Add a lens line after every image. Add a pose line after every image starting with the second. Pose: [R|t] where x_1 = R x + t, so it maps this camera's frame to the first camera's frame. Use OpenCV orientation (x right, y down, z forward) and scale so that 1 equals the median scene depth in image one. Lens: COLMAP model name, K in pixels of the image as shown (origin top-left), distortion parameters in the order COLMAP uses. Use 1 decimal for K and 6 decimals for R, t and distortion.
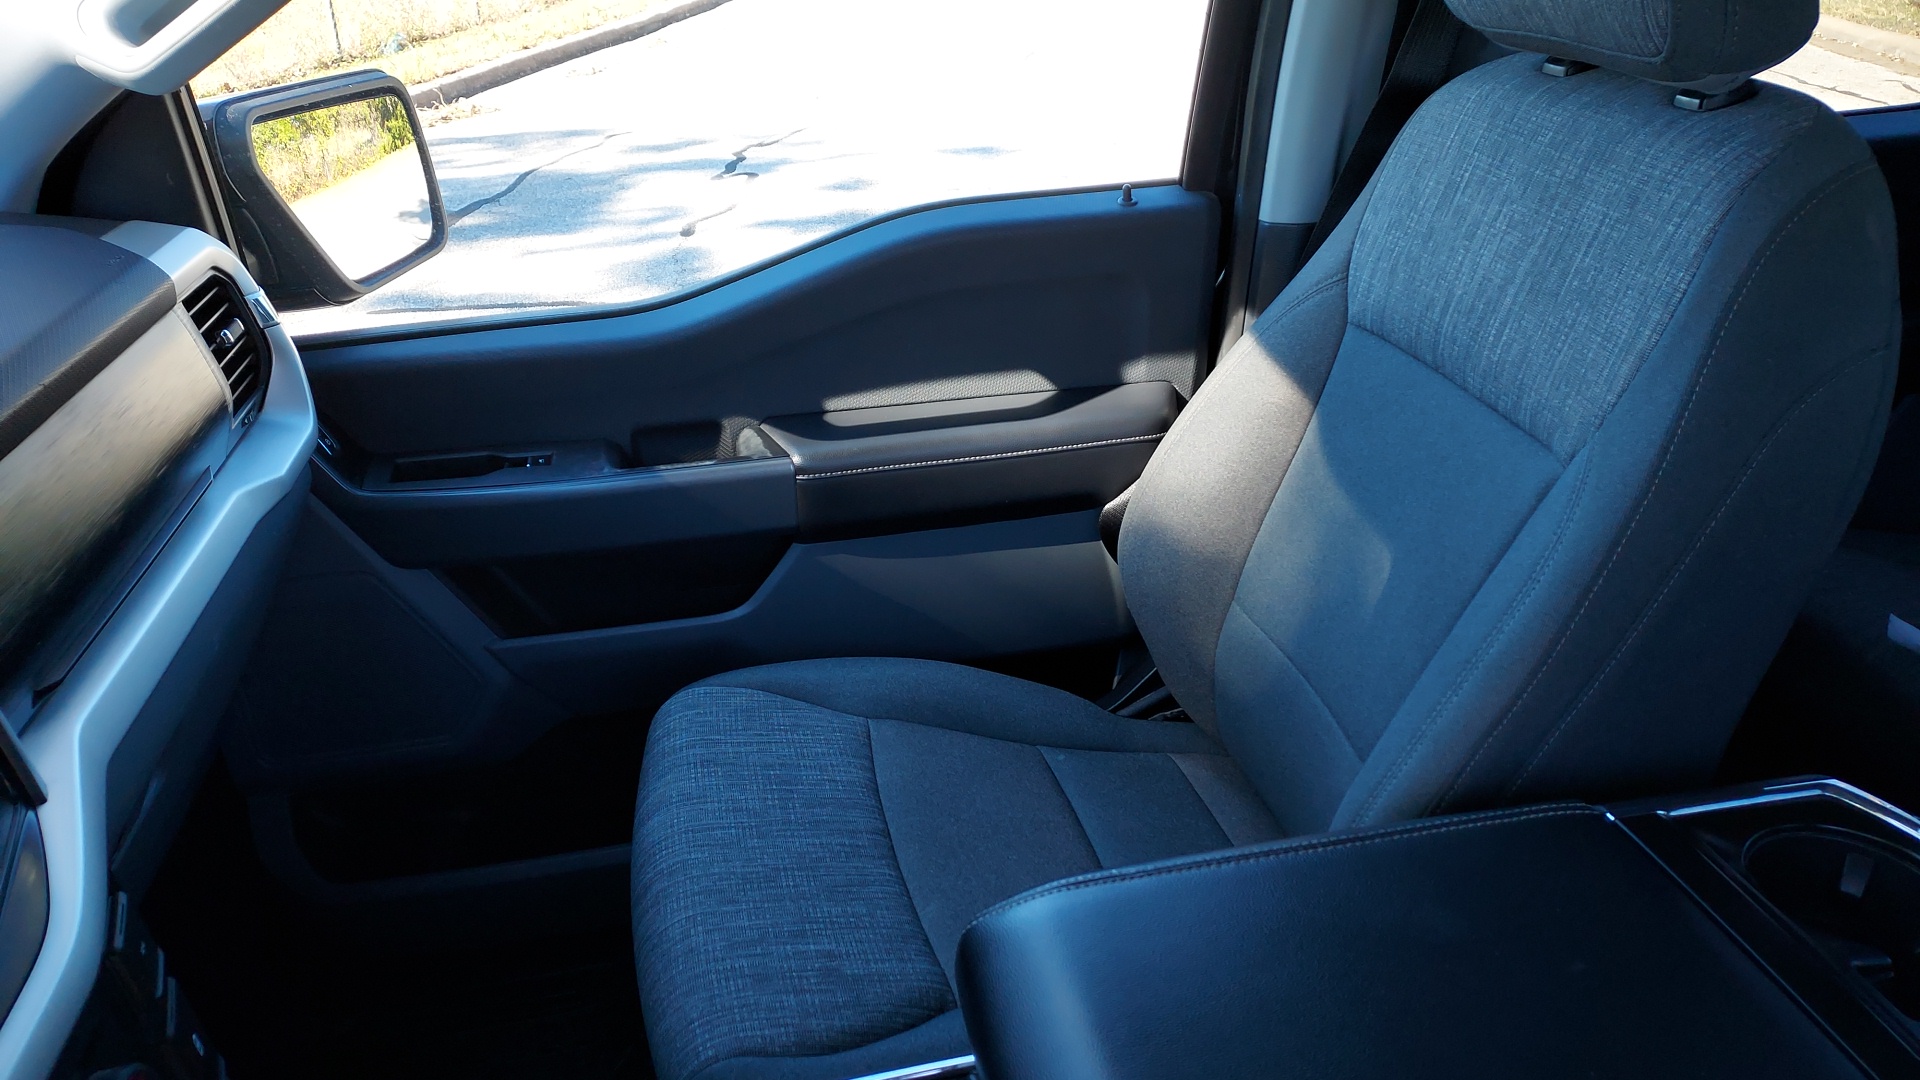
lens RADIAL K [[1350.3, 0, 958.4], [0, 1350.3, 504.8], [0, 0, 1]] dist [0.096978, -0.097652]
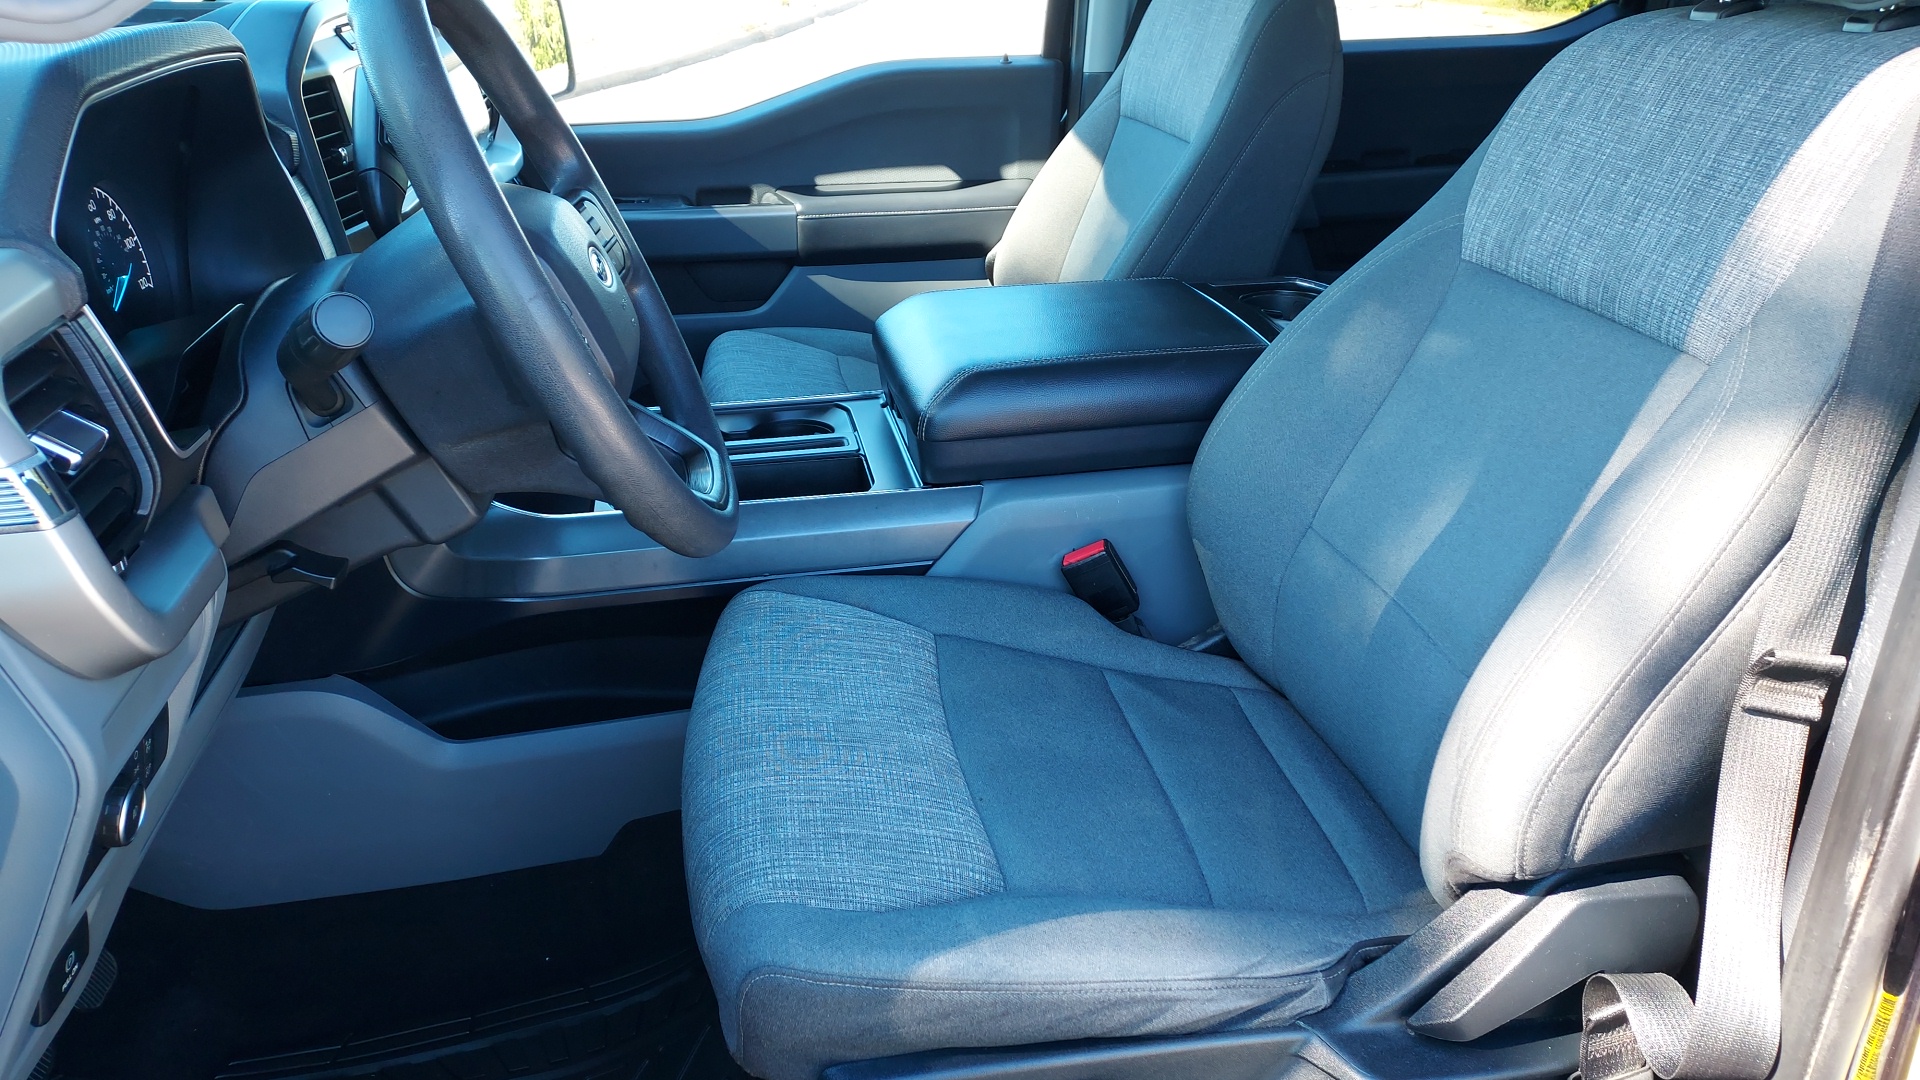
lens RADIAL K [[1354.9, 0, 960.0], [0, 1354.9, 540.0], [0, 0, 1]] dist [0.107220, -0.131909]
pose [[0.999468, 0.030129, 0.012520, 0.068550], [-0.029740, 0.999103, -0.030162, 0.417845], [-0.013417, 0.029773, 0.999467, -0.652616]]
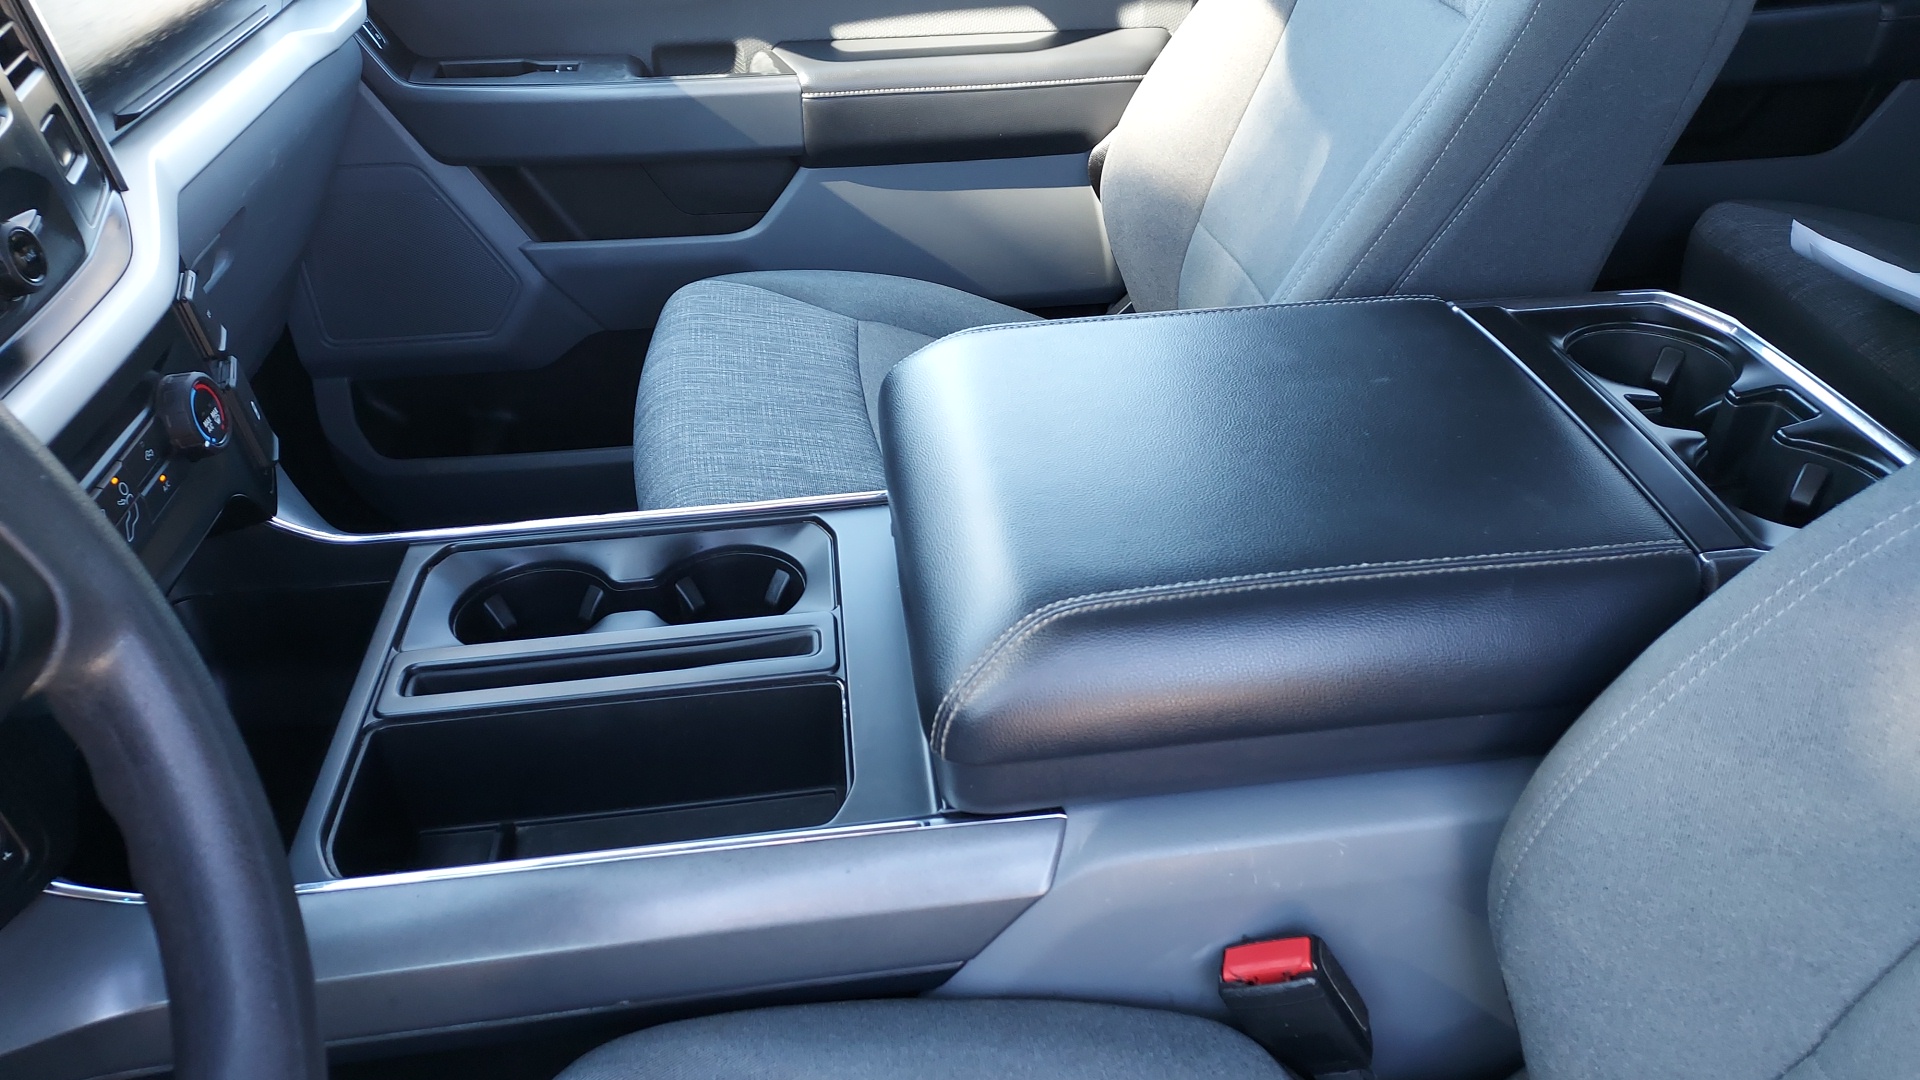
lens RADIAL K [[1355.6, 0, 968.6], [0, 1355.6, 527.2], [0, 0, 1]] dist [0.073309, -0.092772]
pose [[0.997325, 0.056614, -0.046235, 0.080784], [-0.050094, 0.990023, 0.131698, 0.169547], [0.053229, -0.129030, 0.990211, -0.106758]]
